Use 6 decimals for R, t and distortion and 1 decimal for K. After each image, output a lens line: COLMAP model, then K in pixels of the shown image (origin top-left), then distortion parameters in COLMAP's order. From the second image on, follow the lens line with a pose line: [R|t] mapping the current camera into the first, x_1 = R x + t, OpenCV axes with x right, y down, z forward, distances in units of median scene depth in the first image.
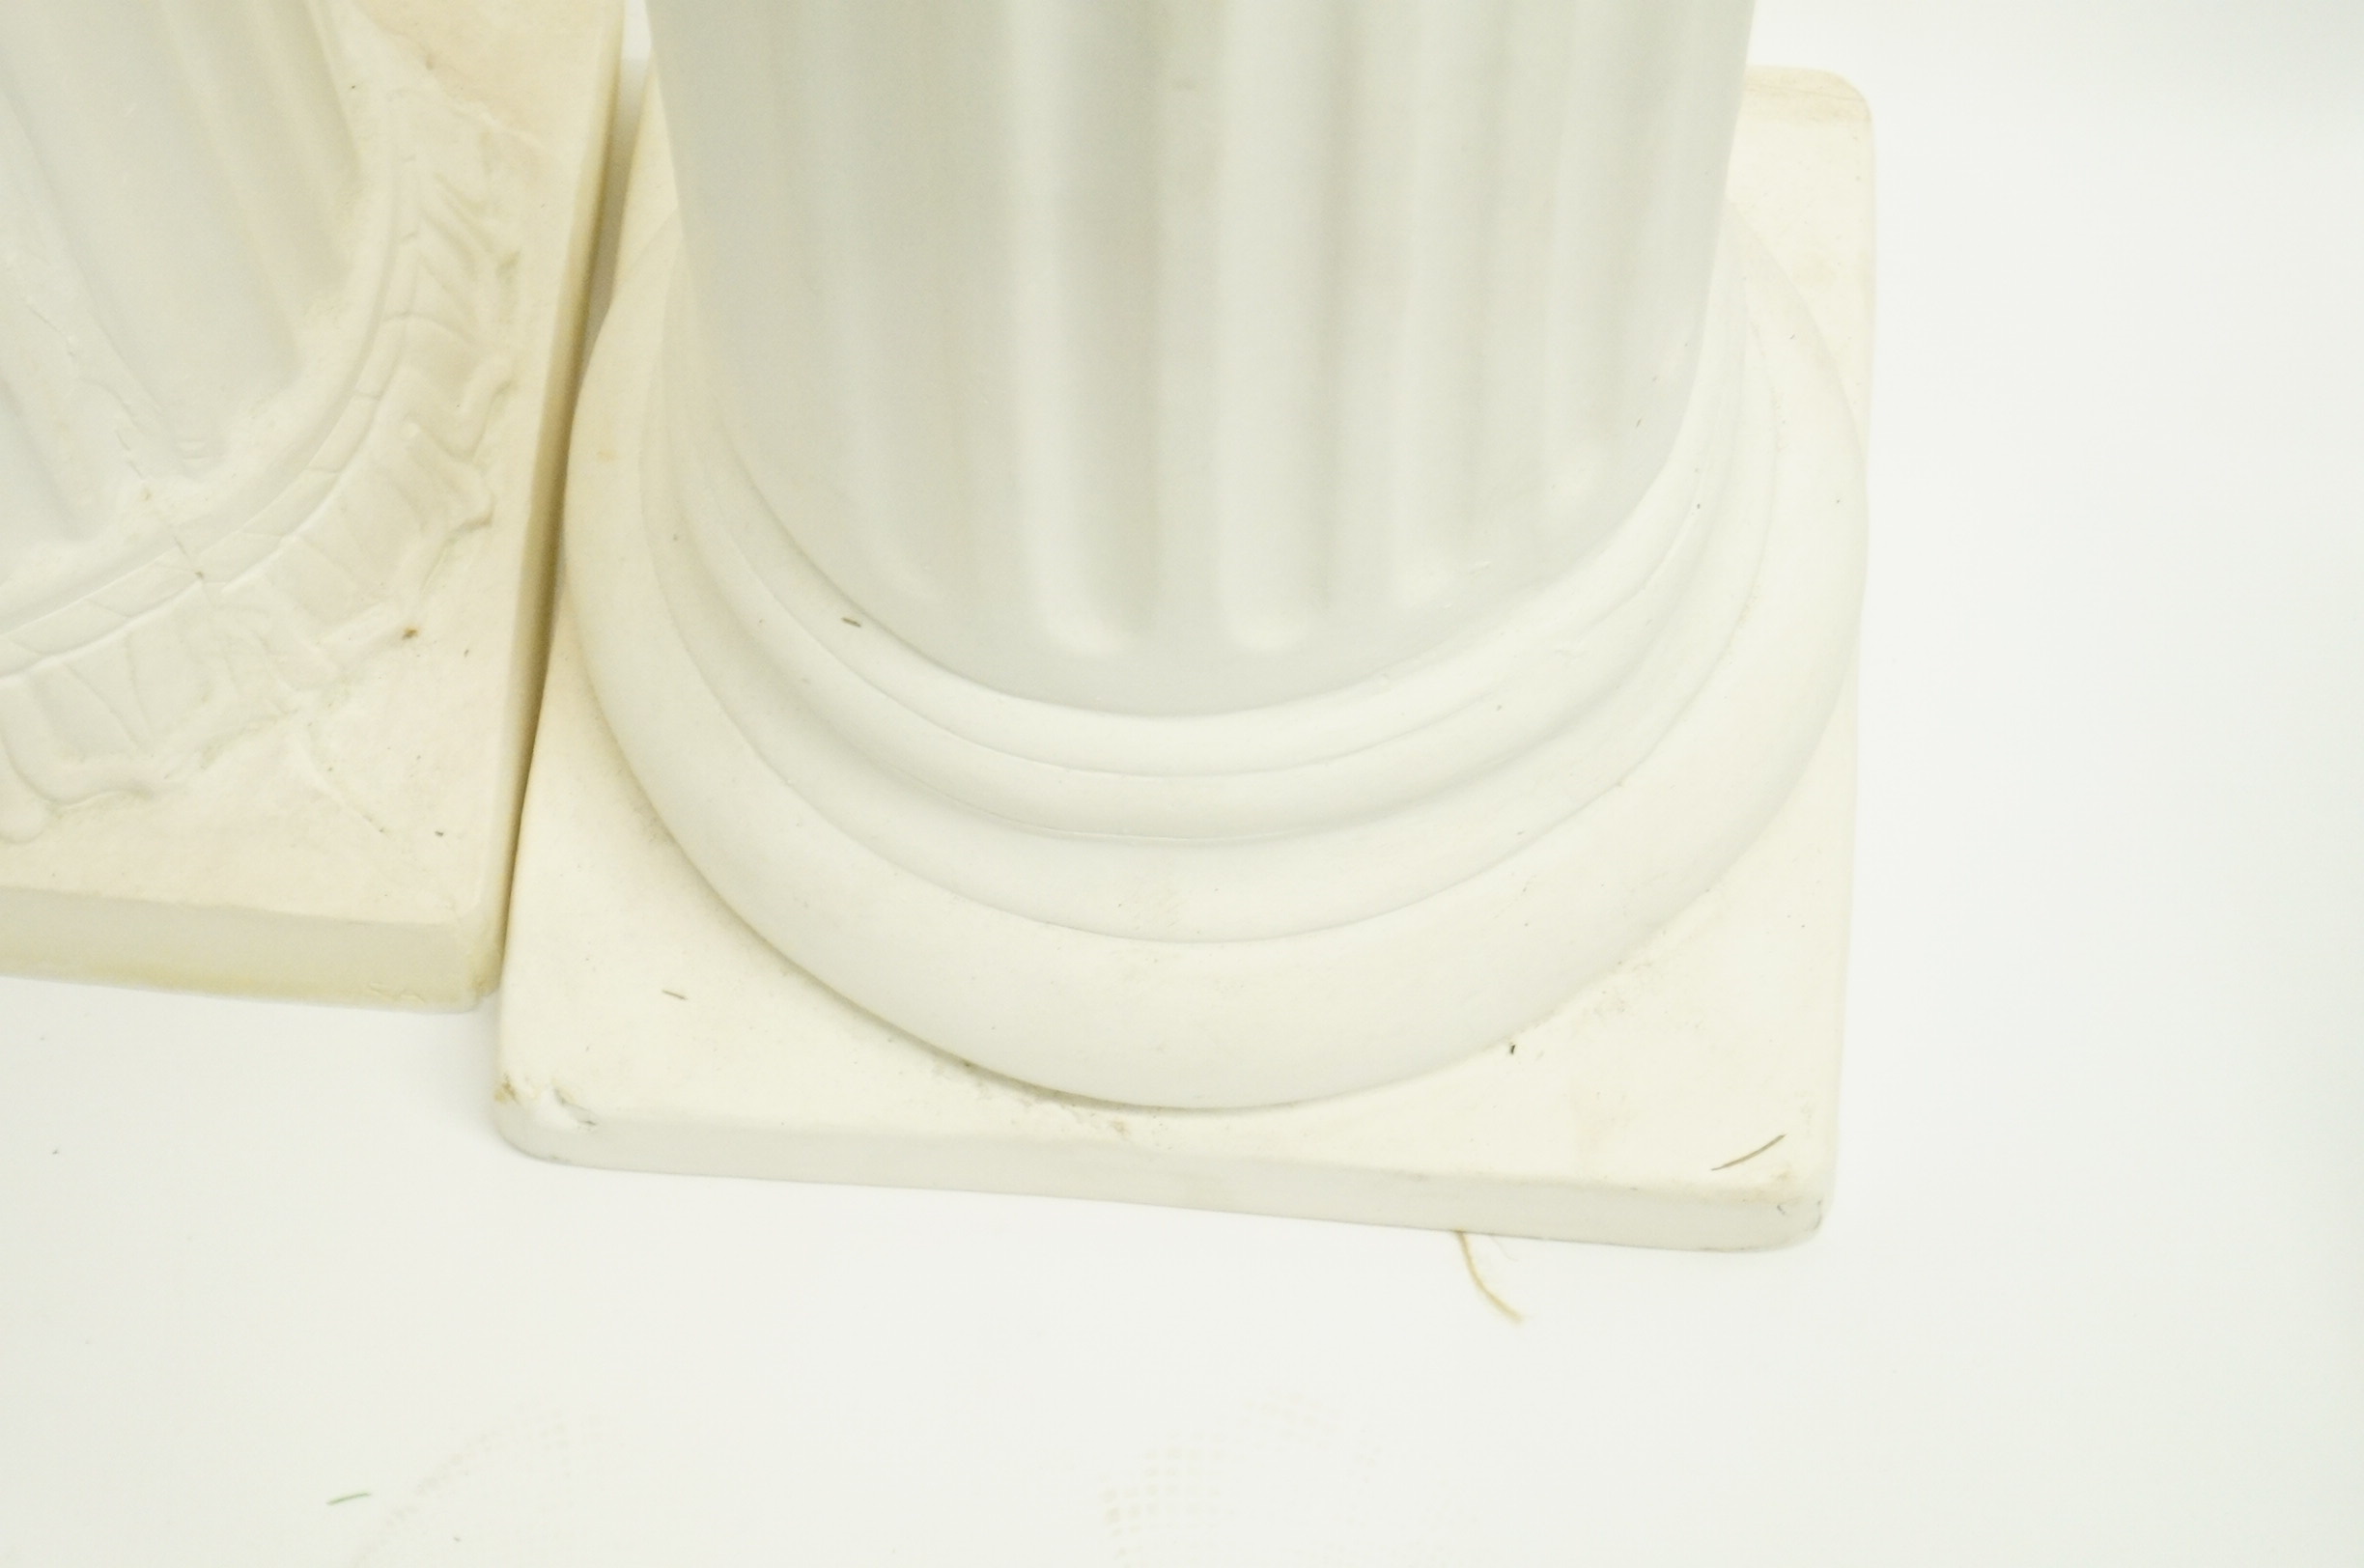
lens RADIAL K [[5551.2, 0, 1173.1], [0, 5551.2, 782.9], [0, 0, 1]] dist [0.037106, 0.000000]
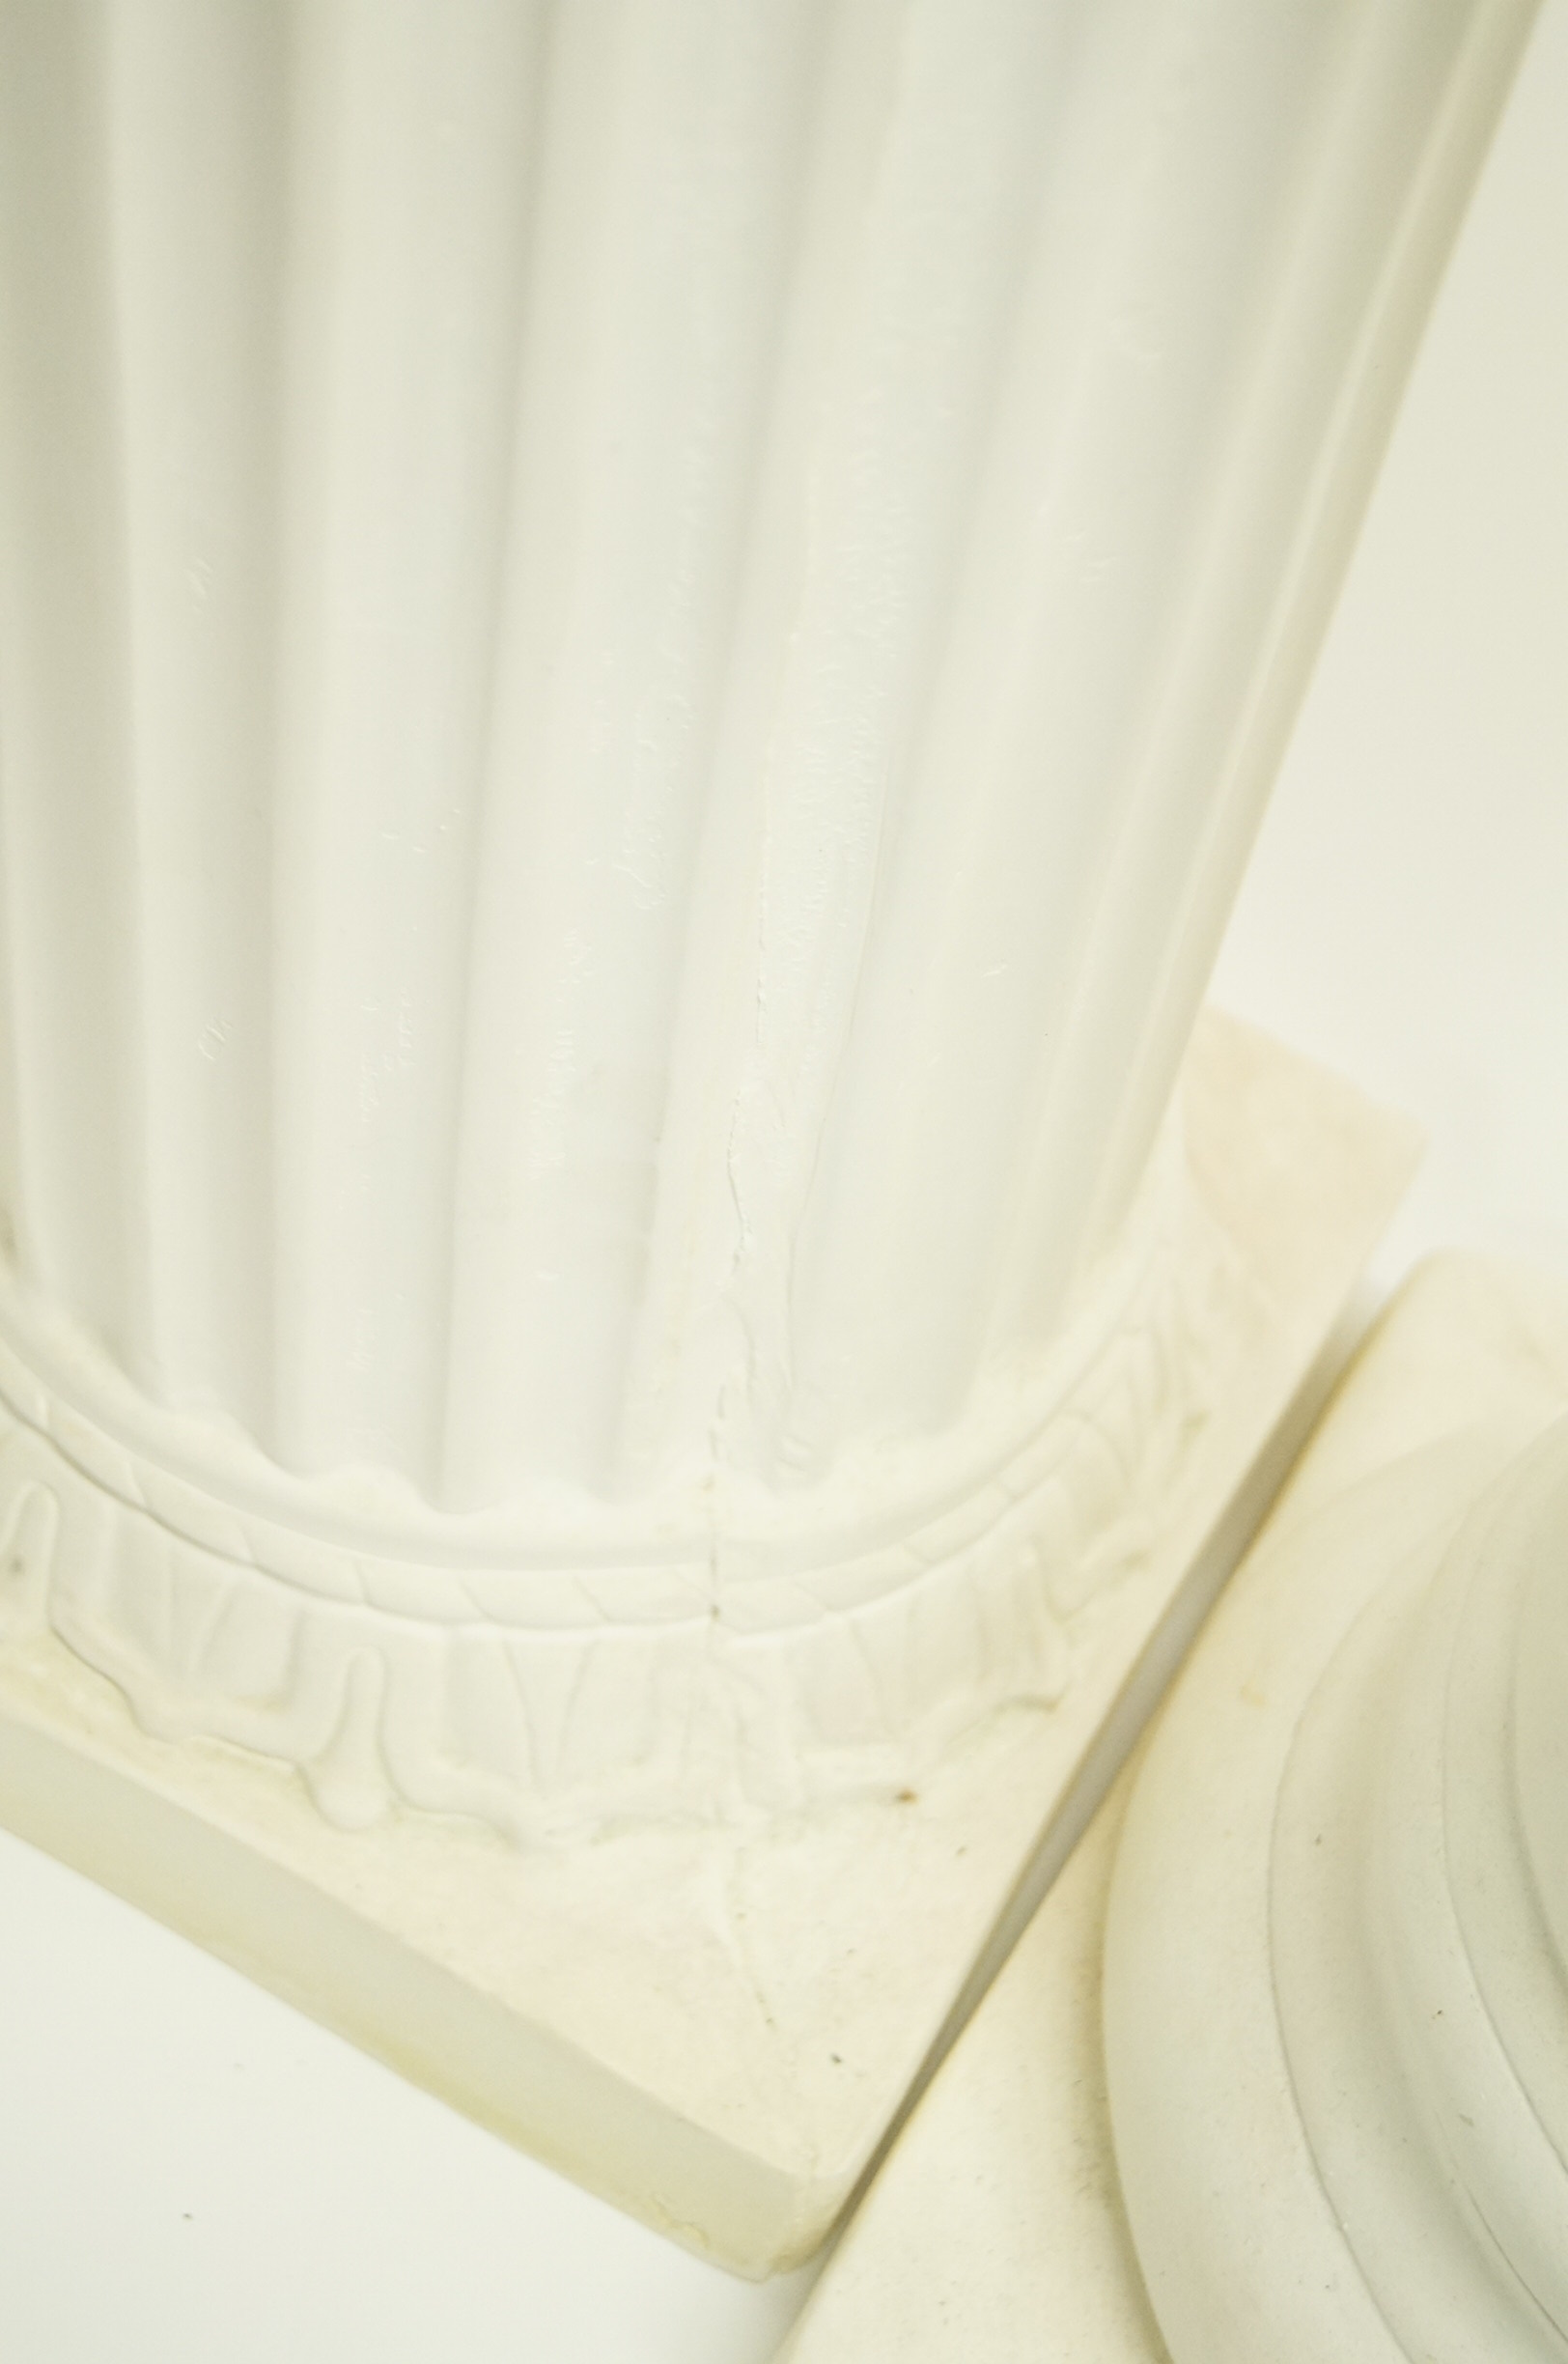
lens RADIAL K [[3801.8, 0, 782.3], [0, 3801.8, 1173.1], [0, 0, 1]] dist [0.005089, 0.000000]
pose [[0.902344, 0.413533, -0.121515, -0.126373], [-0.429920, 0.883640, -0.185336, 0.001724], [0.030733, 0.219479, 0.975133, 0.475724]]
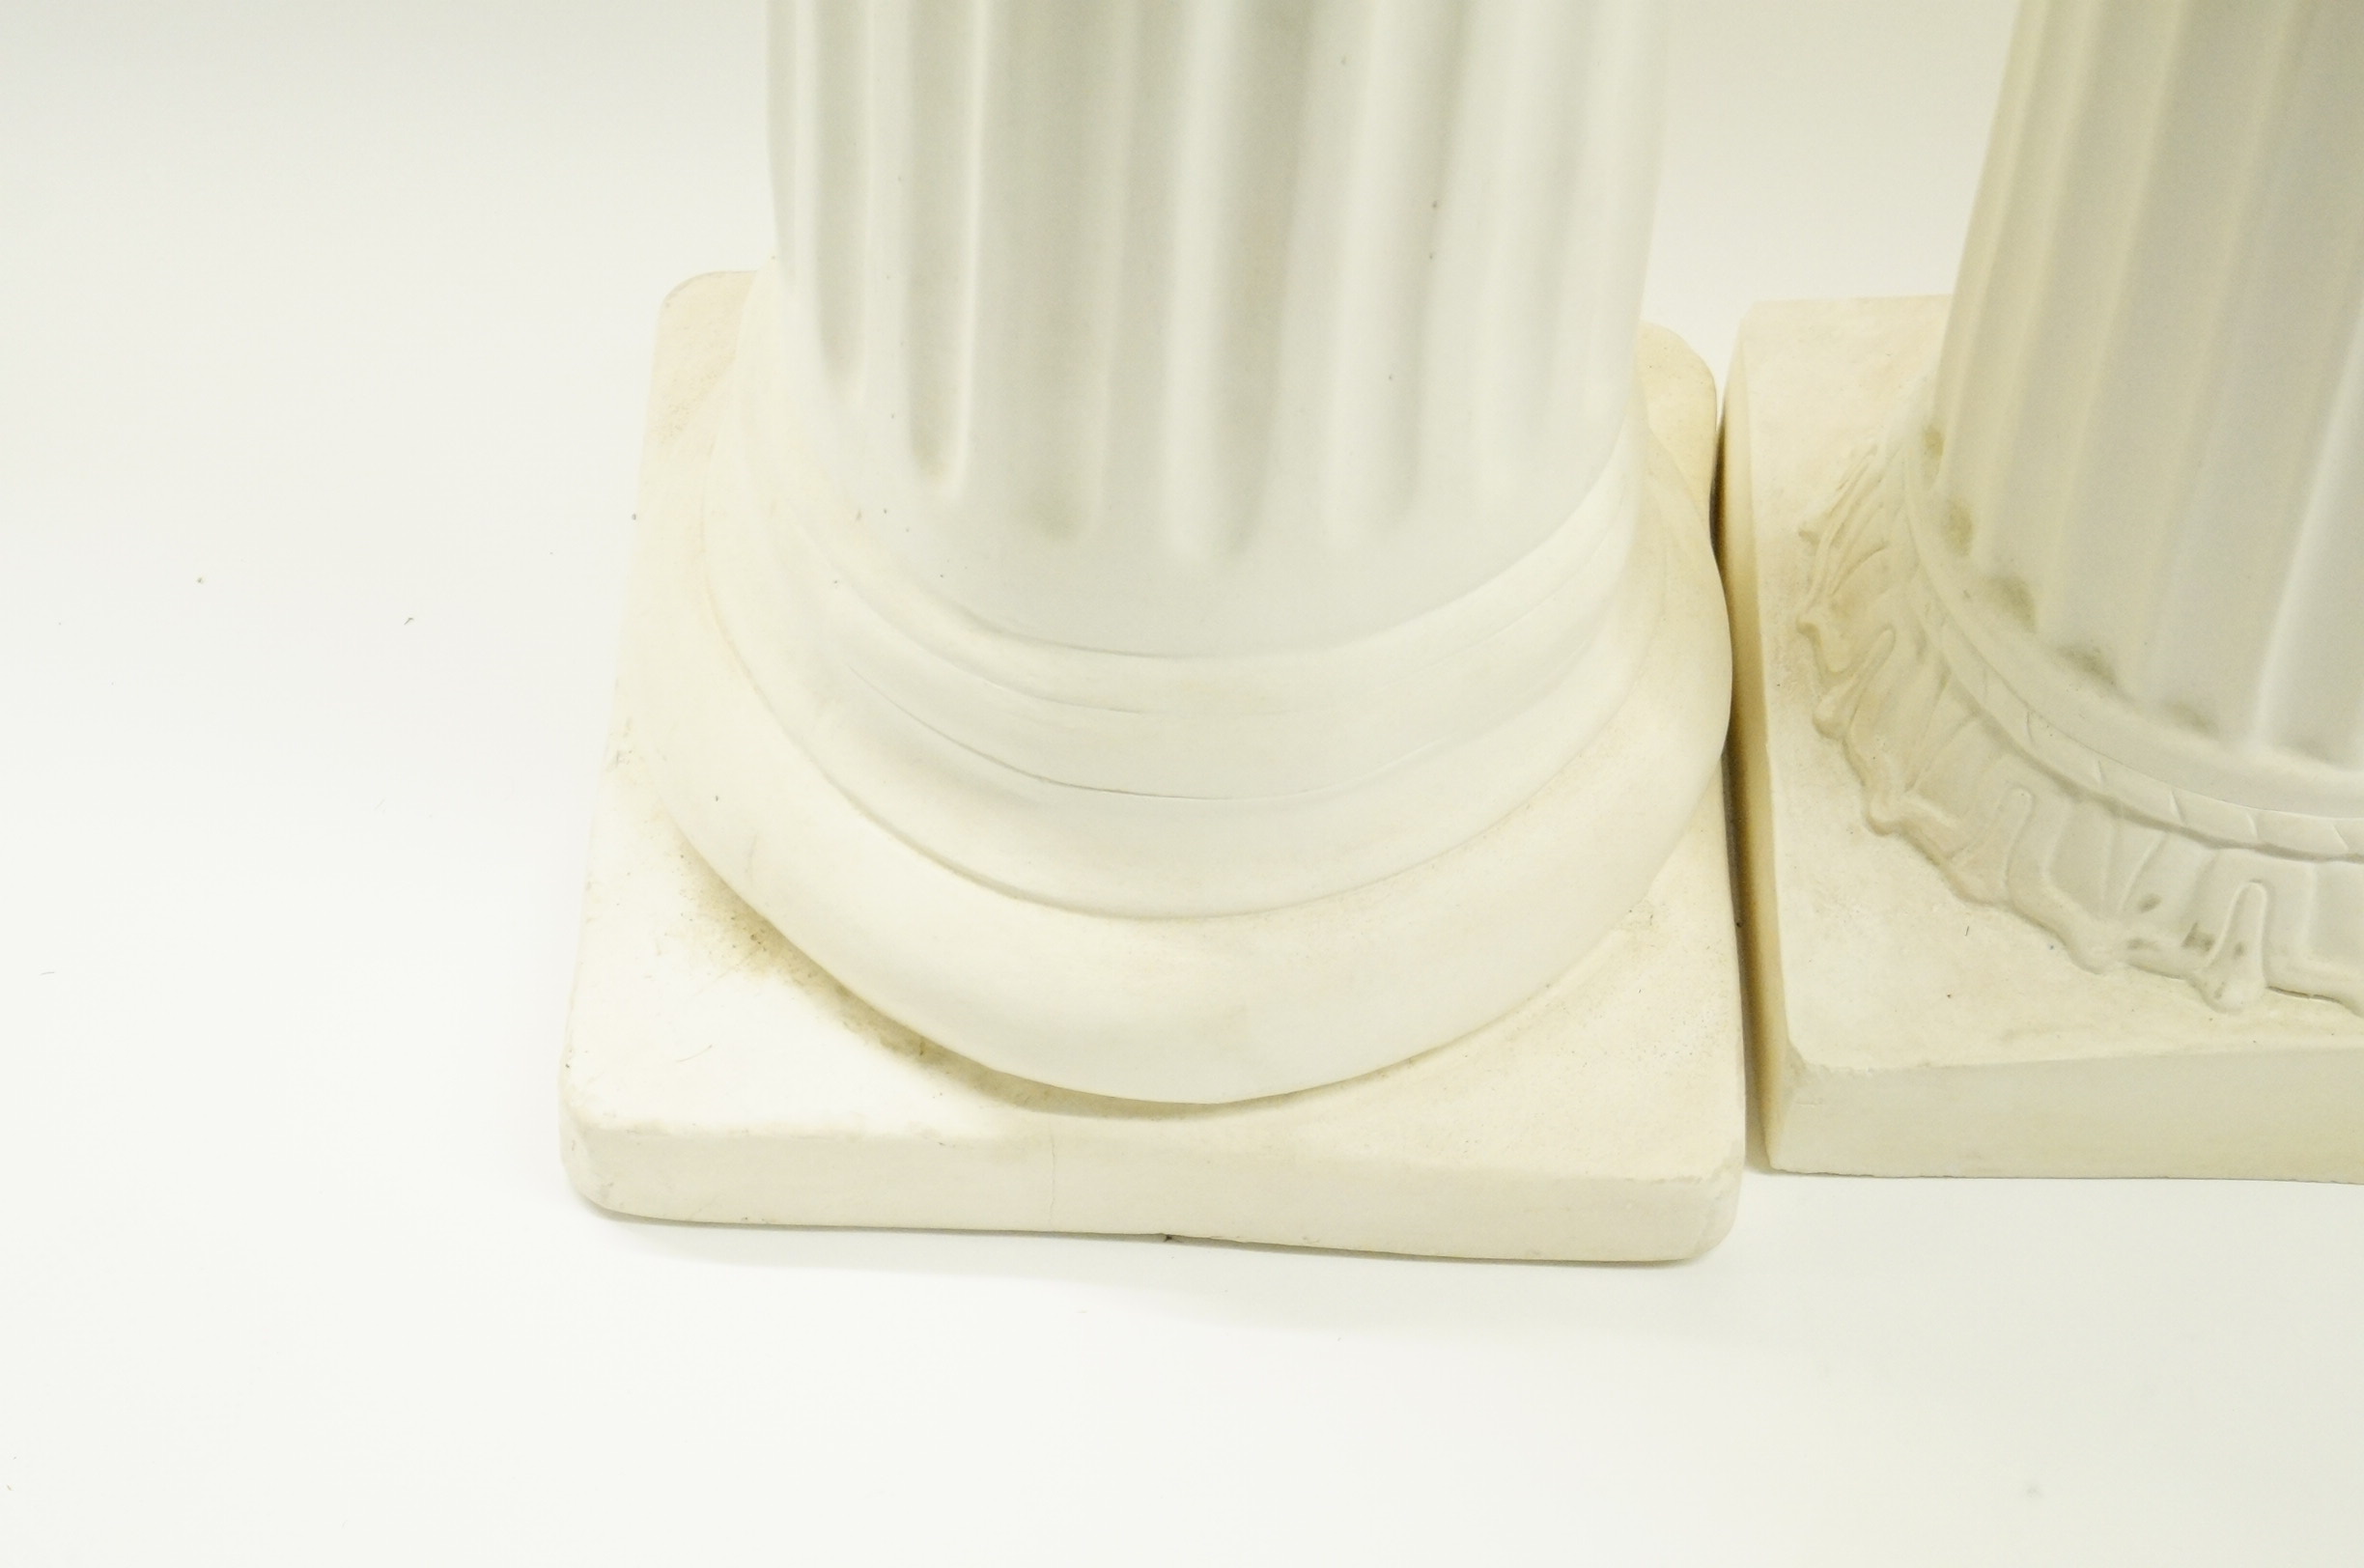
lens RADIAL K [[5551.2, 0, 1176.1], [0, 5551.2, 772.8], [0, 0, 1]] dist [0.037106, 0.000000]
pose [[0.995353, -0.020097, 0.094168, -0.570778], [0.046169, 0.957834, -0.283588, 0.262923], [-0.084498, 0.286618, 0.954311, -0.034586]]
